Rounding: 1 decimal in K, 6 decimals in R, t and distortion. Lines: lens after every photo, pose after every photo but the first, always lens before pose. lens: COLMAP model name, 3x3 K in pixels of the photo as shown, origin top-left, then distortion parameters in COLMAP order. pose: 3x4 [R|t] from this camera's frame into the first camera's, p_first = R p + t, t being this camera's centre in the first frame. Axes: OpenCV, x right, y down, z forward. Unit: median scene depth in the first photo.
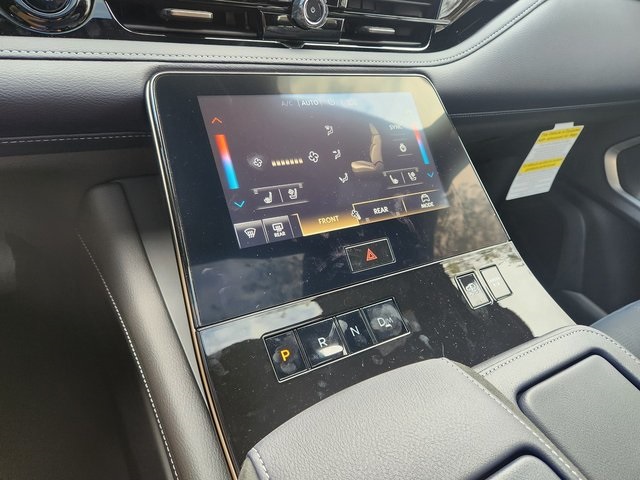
lens RADIAL K [[444.2, 0, 320.0], [0, 444.2, 240.0], [0, 0, 1]] dist [0.062708, -0.060445]
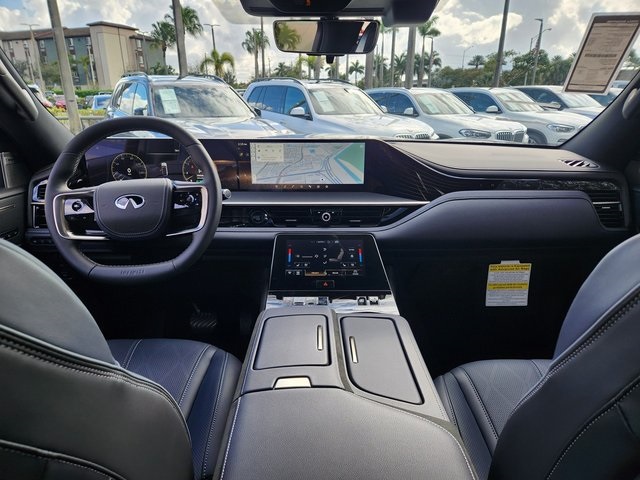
lens RADIAL K [[435.9, 0, 315.0], [0, 435.9, 239.8], [0, 0, 1]] dist [0.080179, -0.075902]
pose [[0.845068, -0.041263, -0.533064, 1.676911], [-0.176205, 0.919823, -0.350539, 0.824408], [0.504789, 0.390158, 0.770042, -1.522967]]
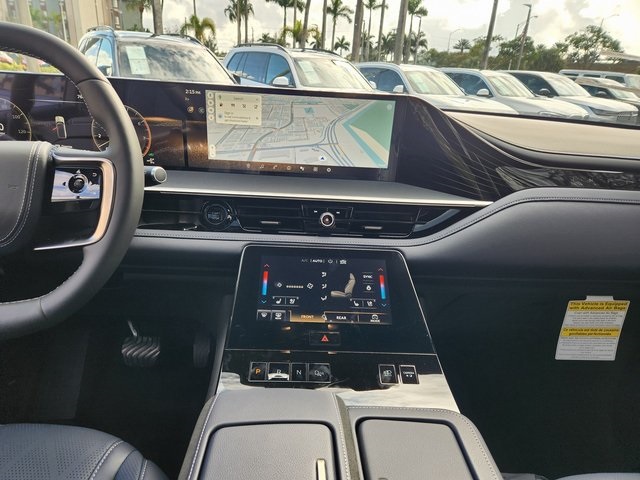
lens RADIAL K [[435.9, 0, 315.0], [0, 435.9, 239.8], [0, 0, 1]] dist [0.080179, -0.075902]
pose [[0.871939, 0.019215, -0.489238, 0.939749], [-0.197097, 0.928465, -0.314809, 0.228808], [0.448191, 0.370922, 0.813352, -0.648040]]
